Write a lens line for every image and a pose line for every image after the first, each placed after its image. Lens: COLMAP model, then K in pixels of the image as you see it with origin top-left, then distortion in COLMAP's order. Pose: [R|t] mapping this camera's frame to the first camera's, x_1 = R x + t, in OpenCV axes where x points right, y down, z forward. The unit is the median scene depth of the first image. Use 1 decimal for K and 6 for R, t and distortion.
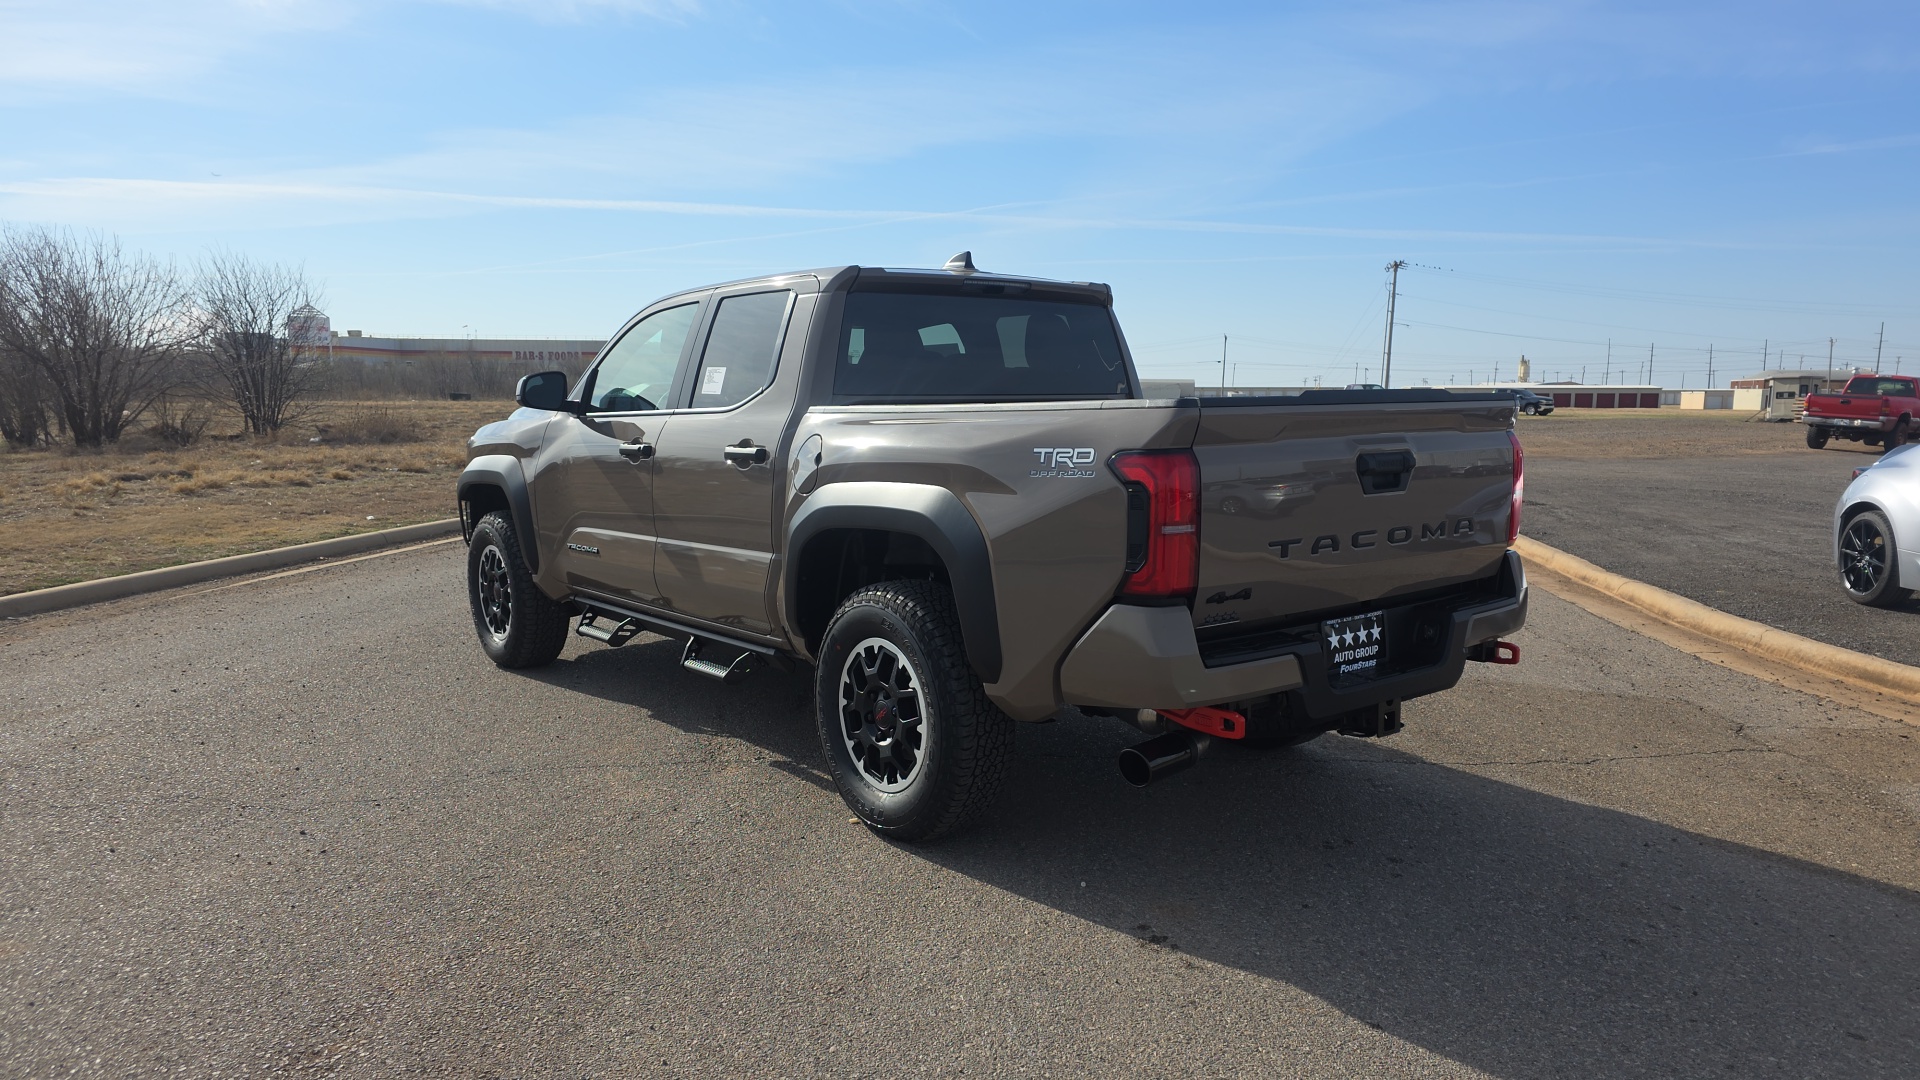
lens RADIAL K [[1330.9, 0, 946.0], [0, 1330.9, 607.4], [0, 0, 1]] dist [0.041212, -0.041034]
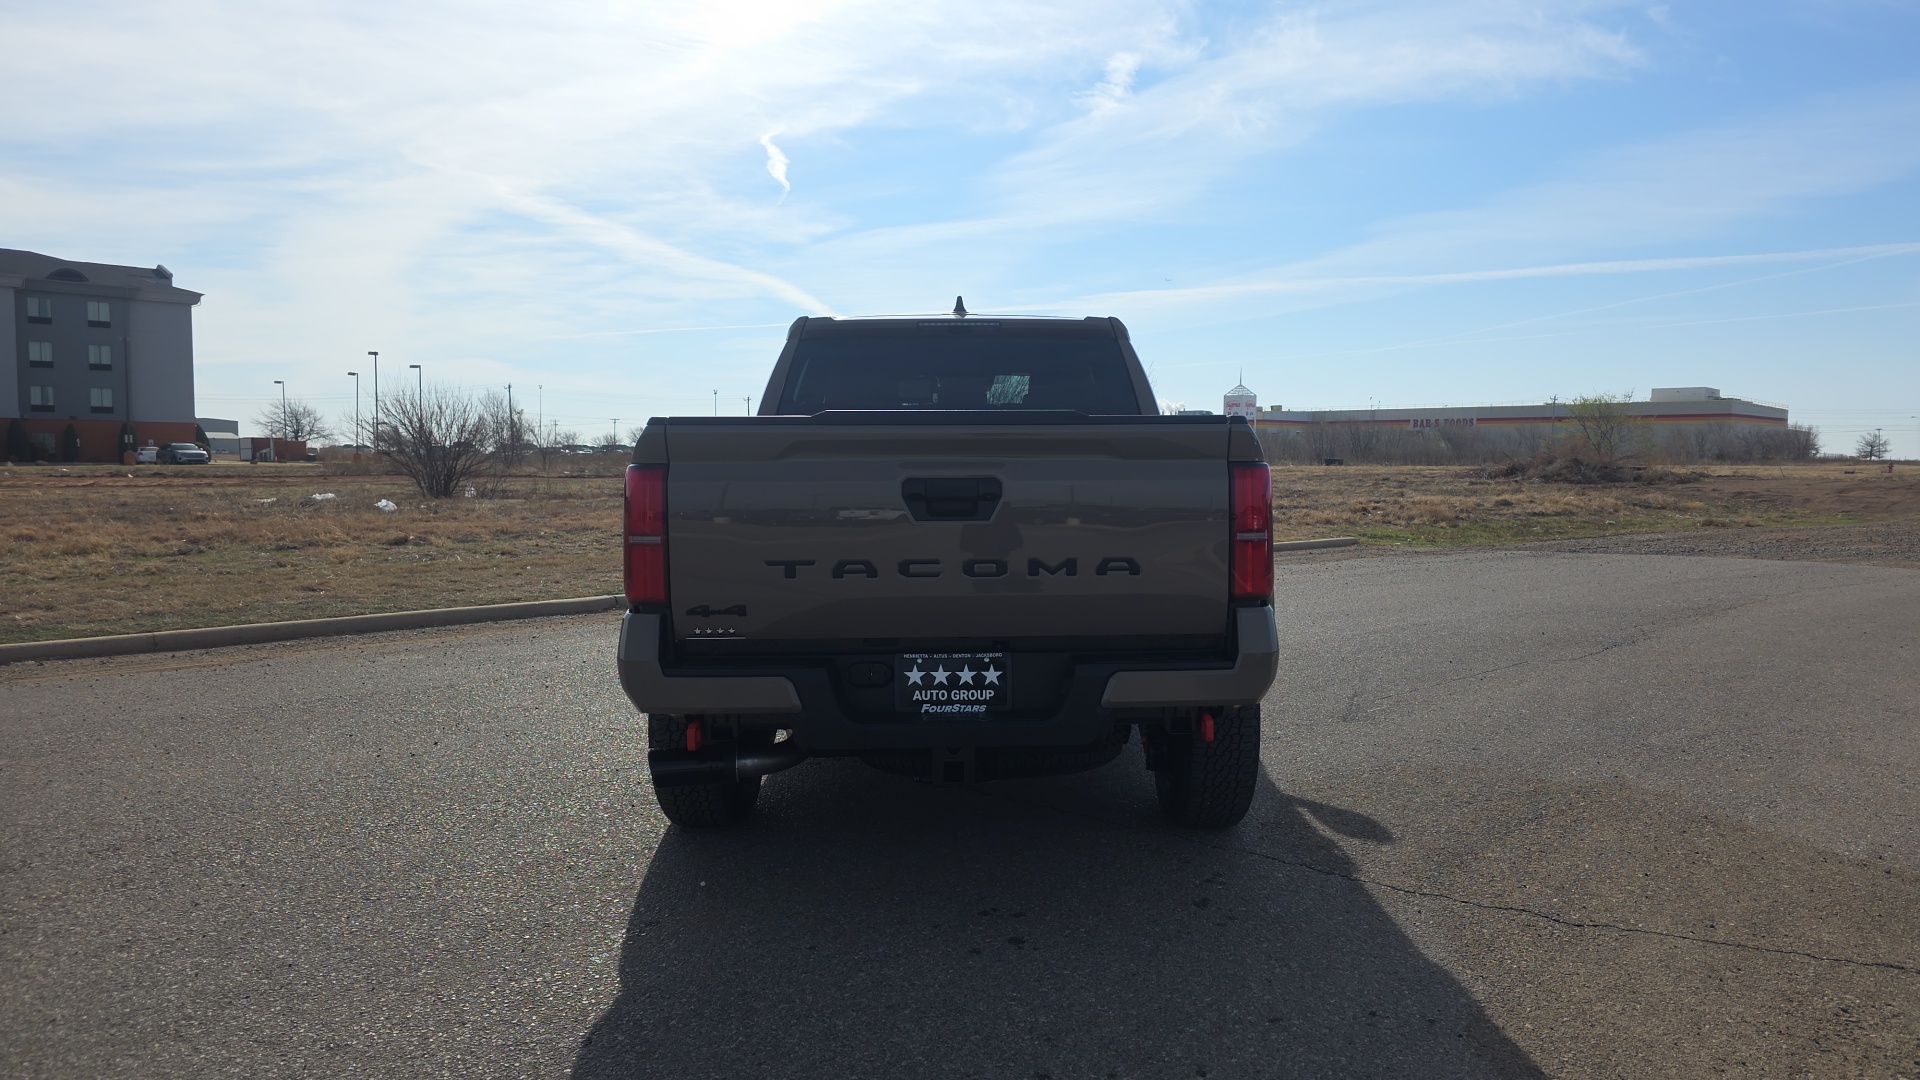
lens RADIAL K [[1330.9, 0, 1067.9], [0, 1330.9, 551.0], [0, 0, 1]] dist [0.041212, -0.041034]
pose [[0.769277, 0.039473, -0.637695, 0.931677], [-0.100075, 0.993215, -0.059245, -0.017237], [0.631029, 0.109393, 0.768007, 0.327985]]
